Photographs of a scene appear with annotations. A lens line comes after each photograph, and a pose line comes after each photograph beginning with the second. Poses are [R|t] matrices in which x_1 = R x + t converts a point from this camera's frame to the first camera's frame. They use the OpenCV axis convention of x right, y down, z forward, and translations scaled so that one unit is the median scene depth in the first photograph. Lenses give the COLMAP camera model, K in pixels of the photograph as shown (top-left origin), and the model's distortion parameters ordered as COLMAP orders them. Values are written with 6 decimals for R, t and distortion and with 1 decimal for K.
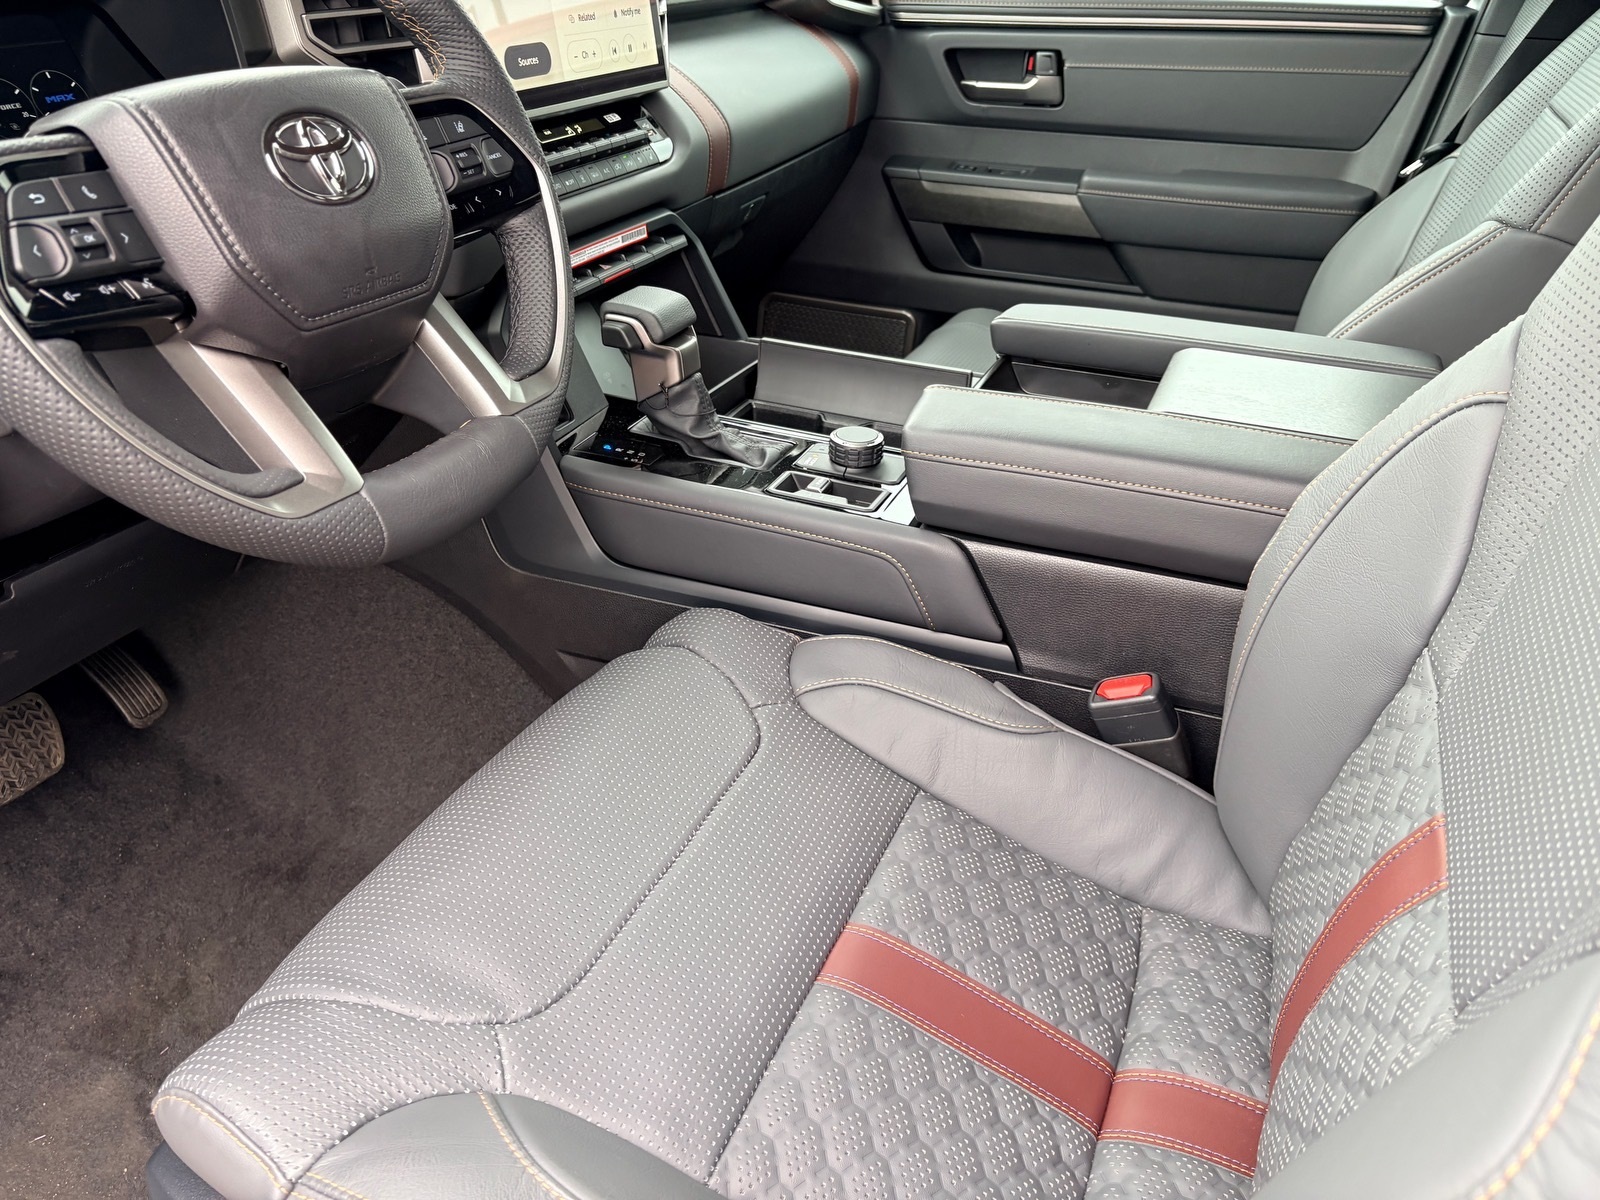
lens RADIAL K [[1207.8, 0, 800.0], [0, 1207.8, 600.0], [0, 0, 1]] dist [0.011510, -0.002400]
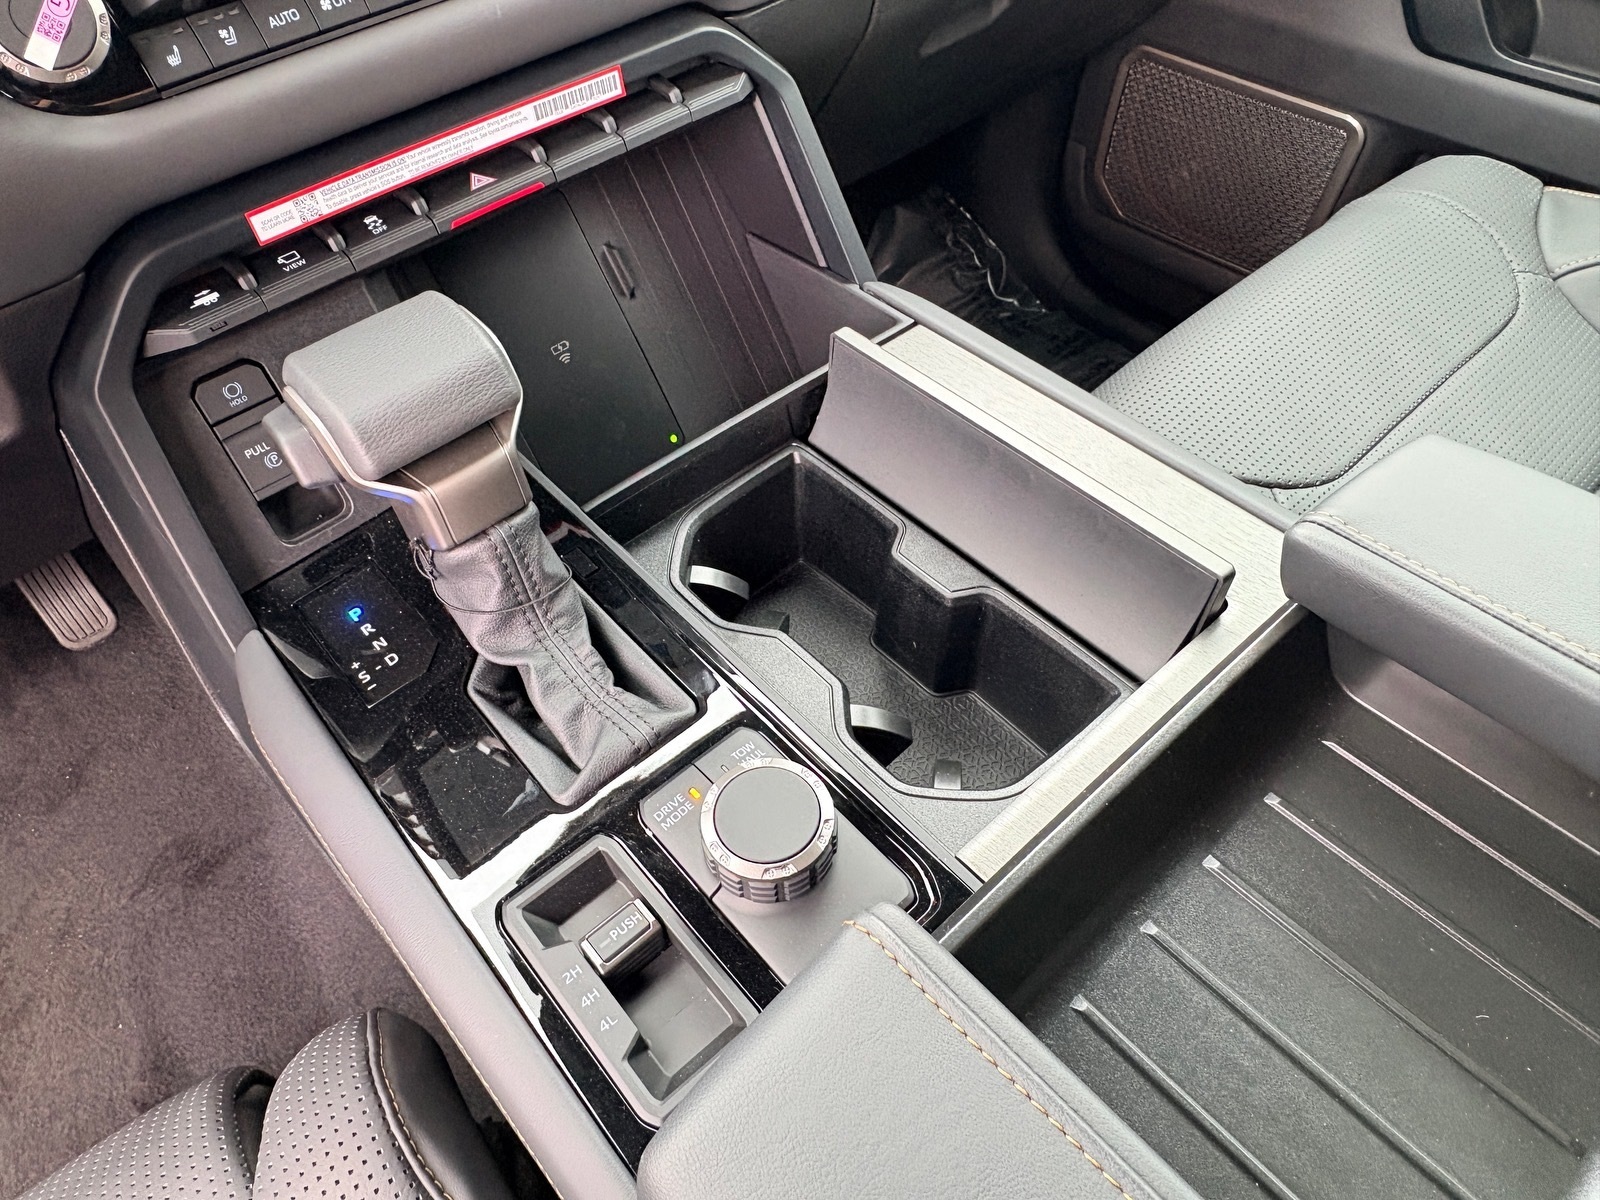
lens RADIAL K [[1032.1, 0, 755.5], [0, 1032.1, 593.2], [0, 0, 1]] dist [-0.001991, -0.001618]
pose [[0.888327, 0.293000, -0.353592, 0.157418], [-0.149743, 0.912733, 0.380127, -0.365449], [0.434112, -0.284729, 0.854679, 0.797771]]
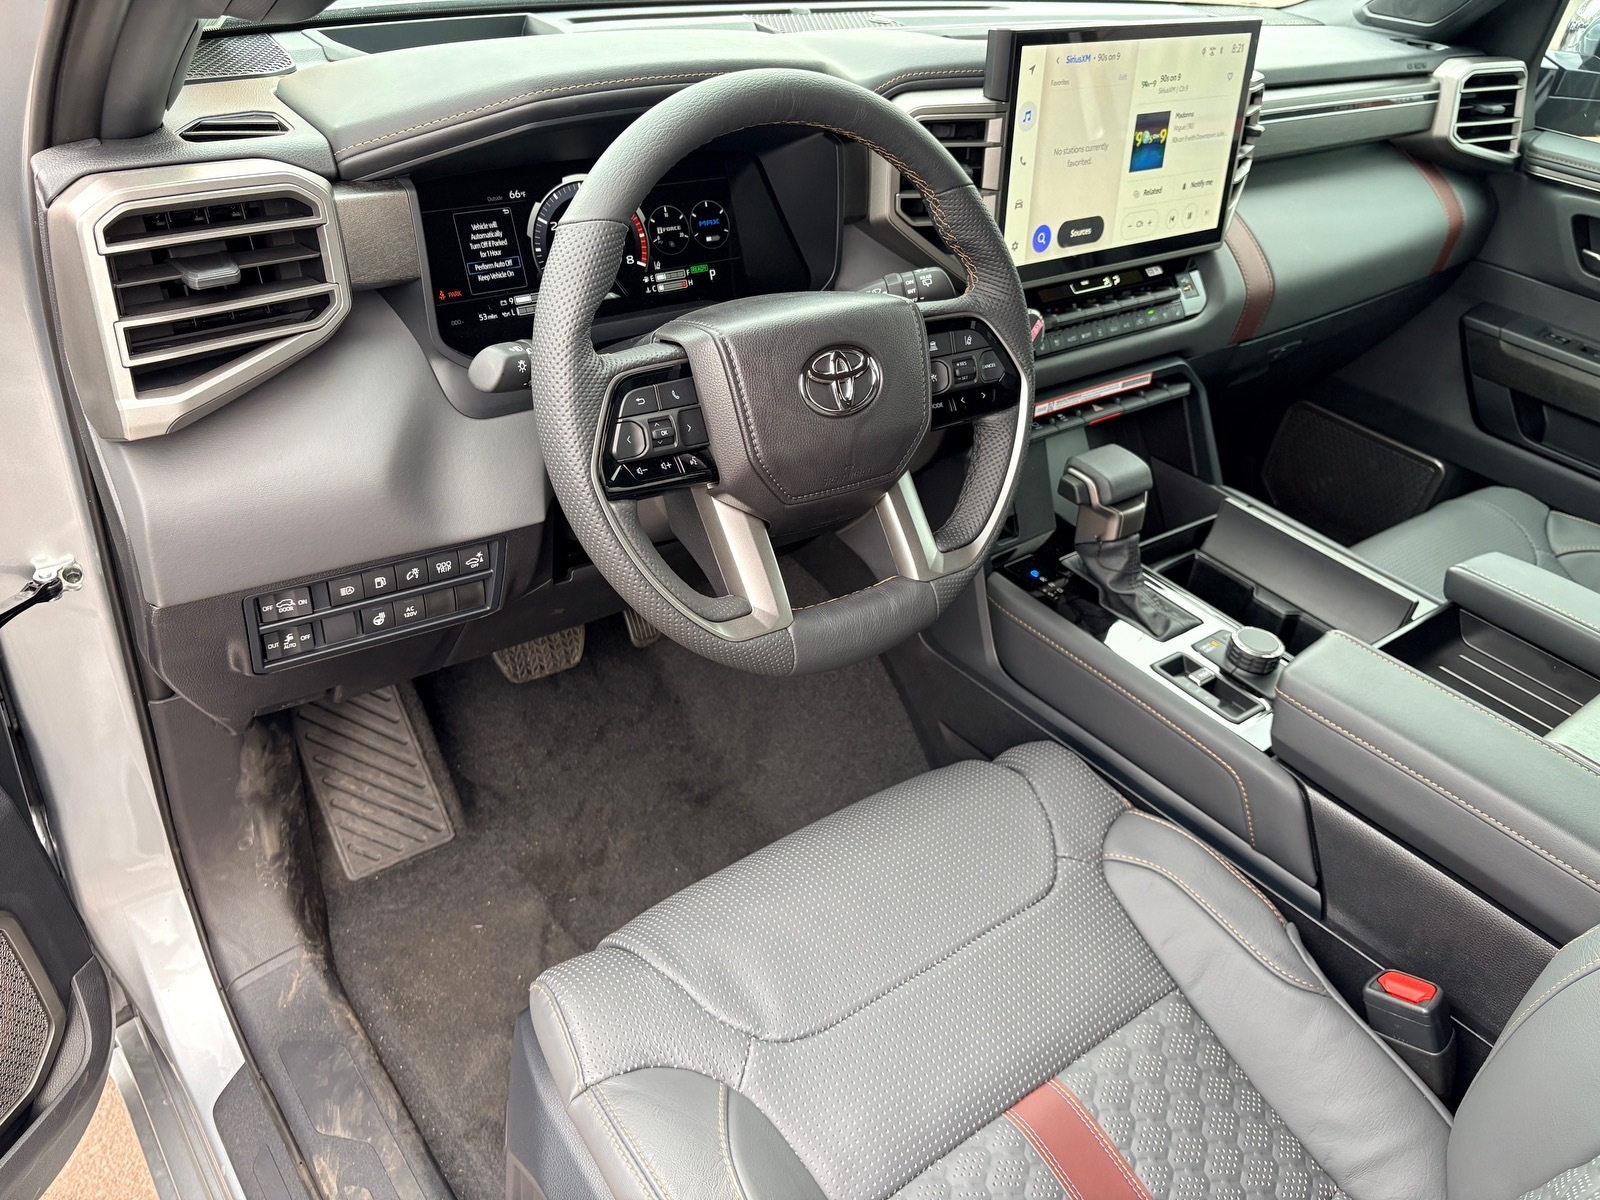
lens RADIAL K [[1199.4, 0, 800.0], [0, 1199.4, 600.0], [0, 0, 1]] dist [0.019334, -0.006769]
pose [[0.867509, 0.327981, -0.373973, 0.089066], [-0.309011, 0.944497, 0.111525, -0.180406], [0.389795, 0.018813, 0.920710, -0.143898]]
